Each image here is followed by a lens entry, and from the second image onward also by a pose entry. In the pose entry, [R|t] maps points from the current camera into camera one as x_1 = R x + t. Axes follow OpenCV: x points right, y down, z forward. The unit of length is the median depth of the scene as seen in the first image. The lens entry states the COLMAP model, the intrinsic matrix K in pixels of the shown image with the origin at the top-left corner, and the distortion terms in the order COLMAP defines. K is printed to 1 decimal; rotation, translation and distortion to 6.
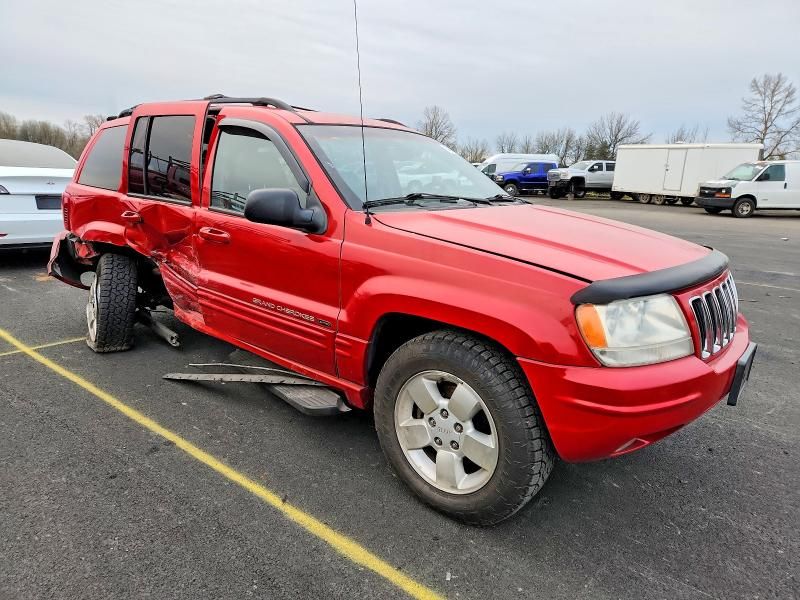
lens RADIAL K [[616.5, 0, 395.5], [0, 616.5, 301.7], [0, 0, 1]] dist [0.029663, 0.001184]
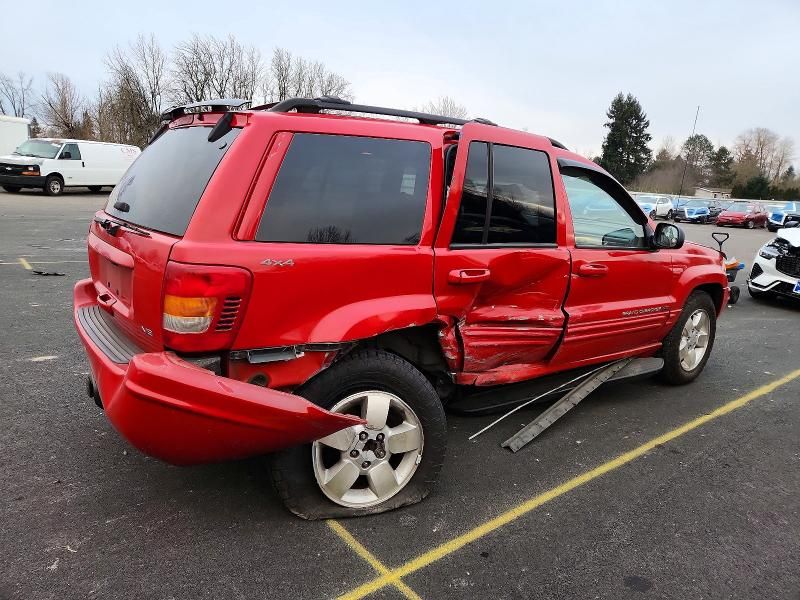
lens RADIAL K [[616.5, 0, 395.5], [0, 616.5, 301.7], [0, 0, 1]] dist [0.029663, 0.001184]
pose [[0.098219, -0.219216, 0.970720, -0.410725], [0.145642, 0.968100, 0.203888, -0.096327], [-0.984450, 0.121352, 0.127013, 0.359891]]
